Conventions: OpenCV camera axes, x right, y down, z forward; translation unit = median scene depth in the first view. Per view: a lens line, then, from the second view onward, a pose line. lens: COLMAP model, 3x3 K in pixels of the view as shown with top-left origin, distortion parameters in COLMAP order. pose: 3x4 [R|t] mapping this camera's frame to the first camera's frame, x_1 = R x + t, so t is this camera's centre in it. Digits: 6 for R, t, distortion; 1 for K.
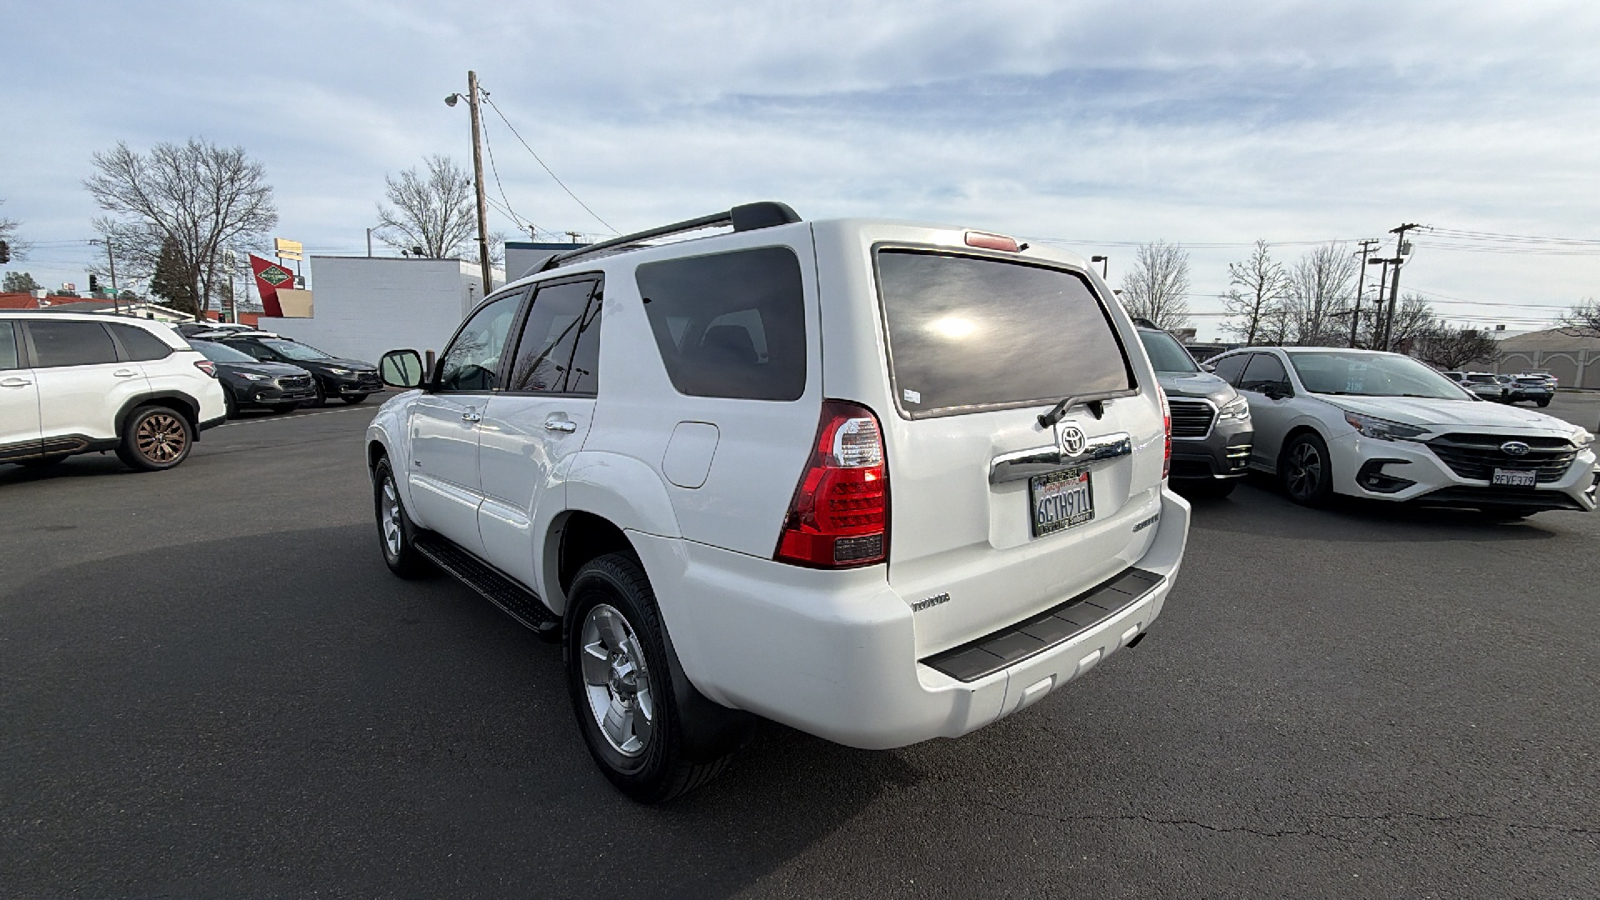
lens RADIAL K [[733.6, 0, 798.0], [0, 733.6, 441.5], [0, 0, 1]] dist [0.000536, -0.001015]
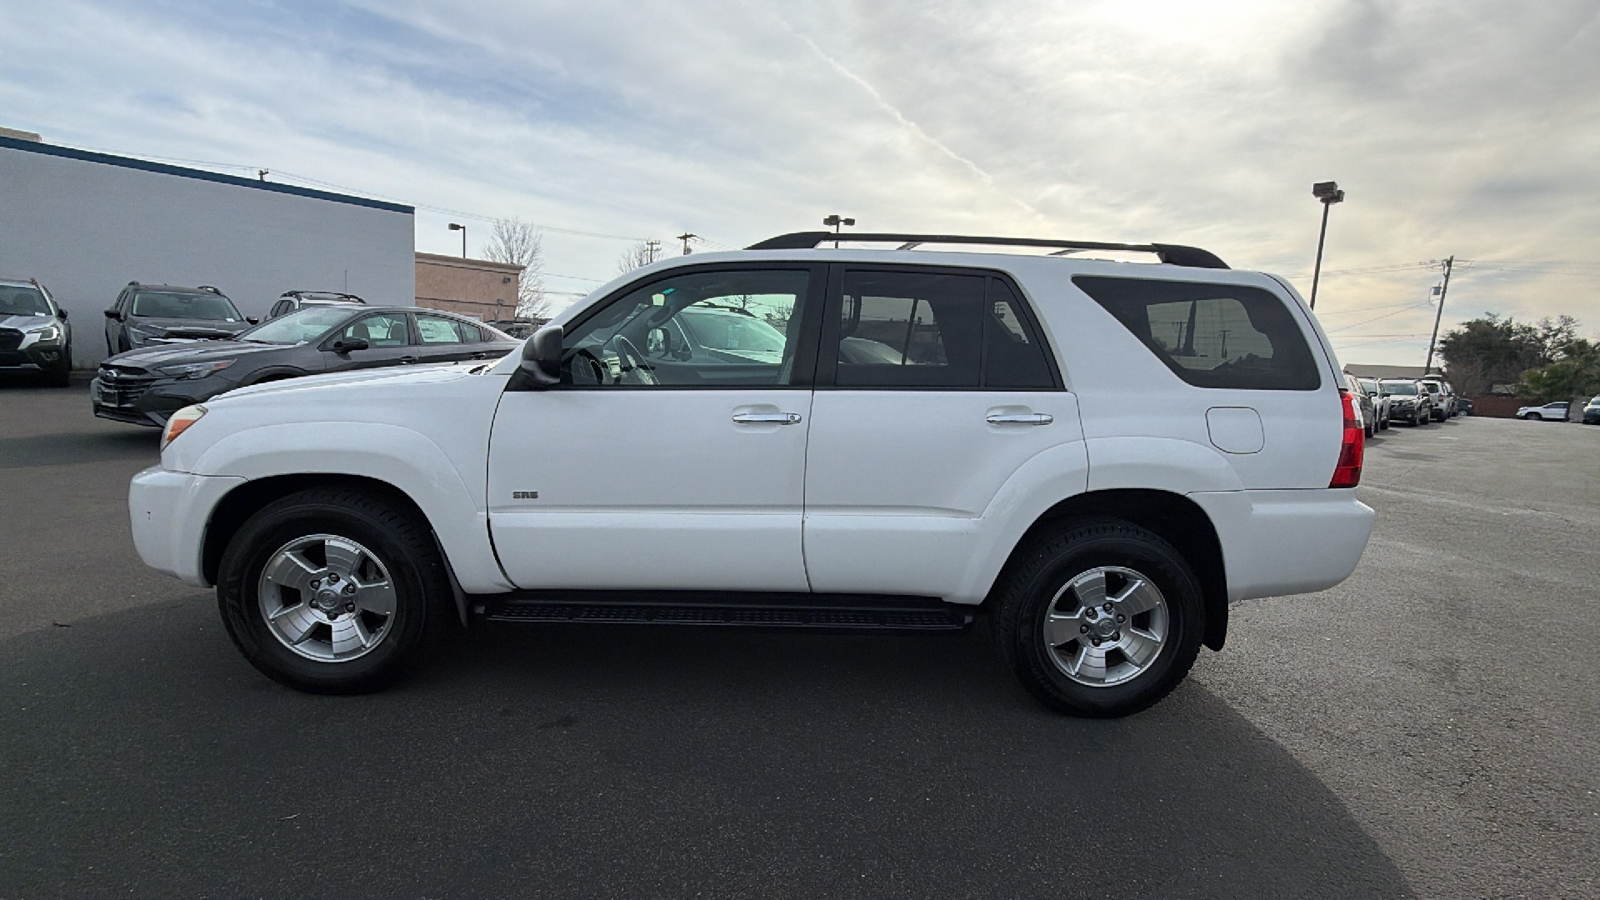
lens RADIAL K [[733.6, 0, 798.0], [0, 733.6, 441.5], [0, 0, 1]] dist [0.000536, -0.001015]
pose [[0.629370, -0.081749, 0.772794, -1.102769], [0.051317, 0.996653, 0.063637, -0.058479], [-0.775410, -0.000394, 0.631458, 0.475766]]
